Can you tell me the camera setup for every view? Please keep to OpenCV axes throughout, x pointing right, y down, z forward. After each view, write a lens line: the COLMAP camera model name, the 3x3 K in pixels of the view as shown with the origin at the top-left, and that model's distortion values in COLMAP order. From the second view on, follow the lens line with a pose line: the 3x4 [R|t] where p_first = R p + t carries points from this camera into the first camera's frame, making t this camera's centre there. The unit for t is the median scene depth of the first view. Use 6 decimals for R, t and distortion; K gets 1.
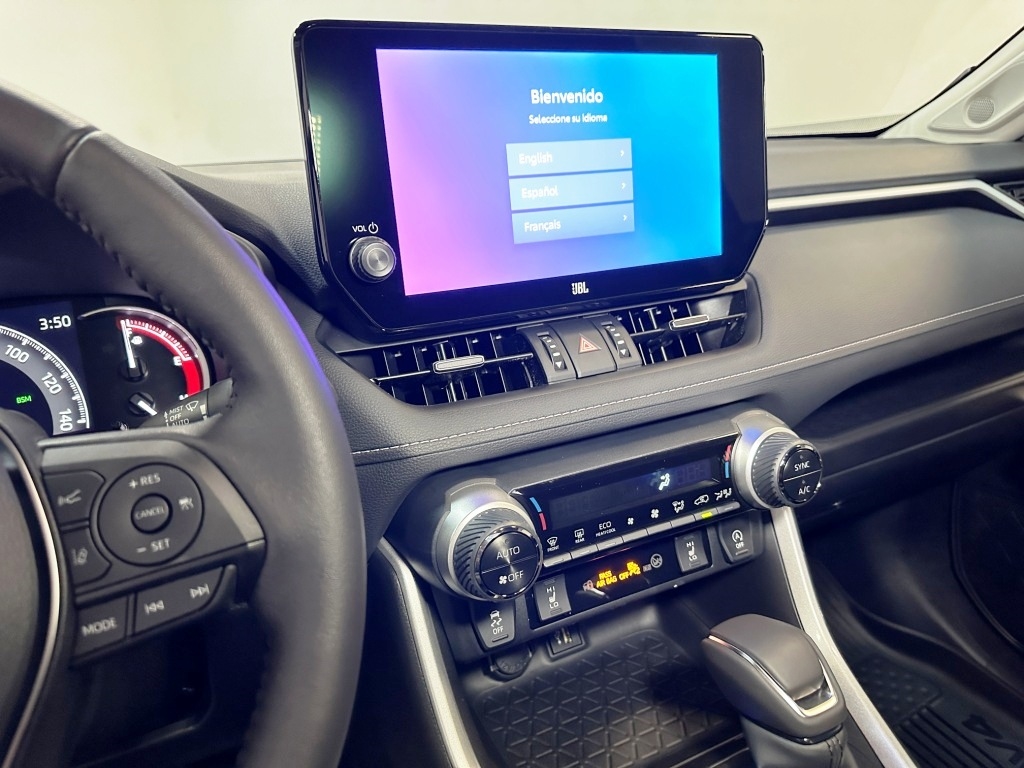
lens RADIAL K [[729.4, 0, 515.4], [0, 729.4, 381.4], [0, 0, 1]] dist [0.110556, -0.151002]
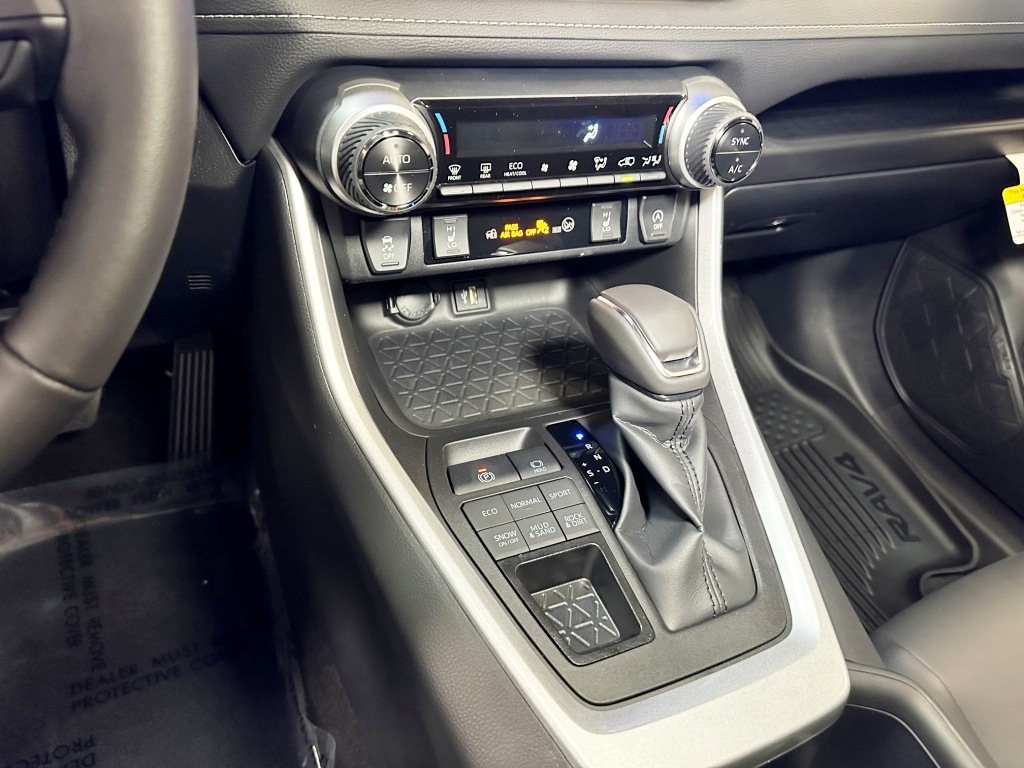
lens RADIAL K [[729.4, 0, 515.4], [0, 729.4, 381.4], [0, 0, 1]] dist [0.110556, -0.151002]
pose [[0.985044, 0.159916, 0.064147, 0.100164], [-0.172259, 0.922313, 0.345926, 0.119643], [-0.003844, -0.351803, 0.936066, 0.032900]]
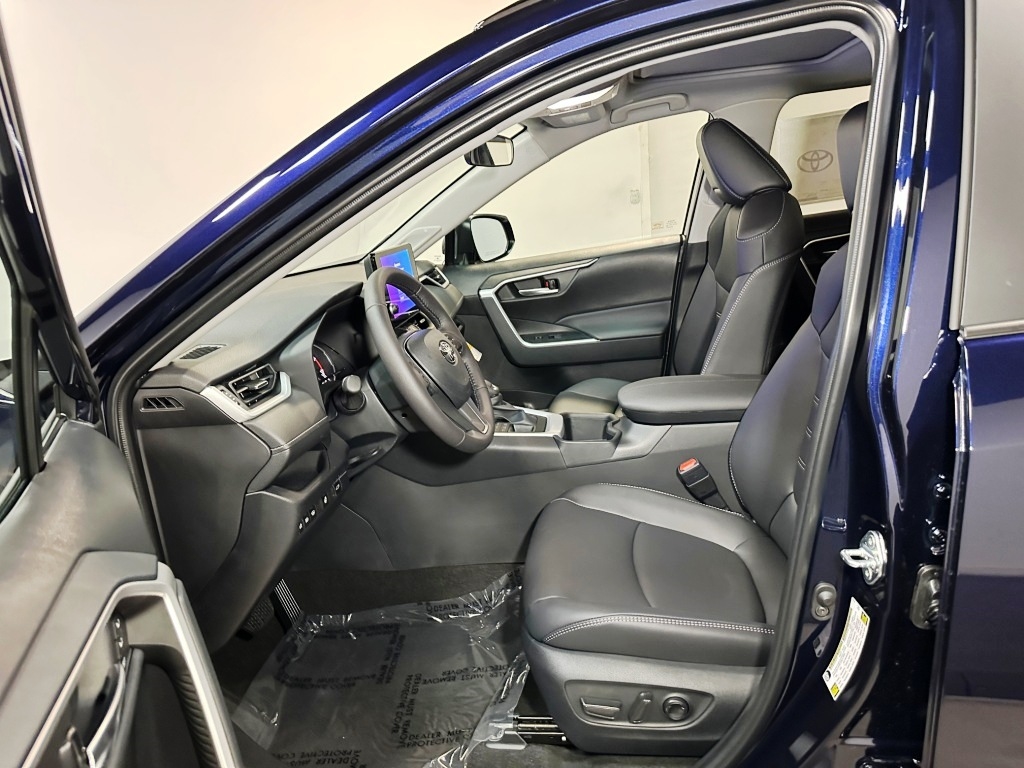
lens RADIAL K [[729.4, 0, 515.4], [0, 729.4, 381.4], [0, 0, 1]] dist [0.110556, -0.151002]
pose [[0.530856, -0.218144, 0.818905, -2.642125], [0.325503, 0.944667, 0.040638, 0.215985], [-0.782458, 0.244983, 0.572488, -1.387473]]
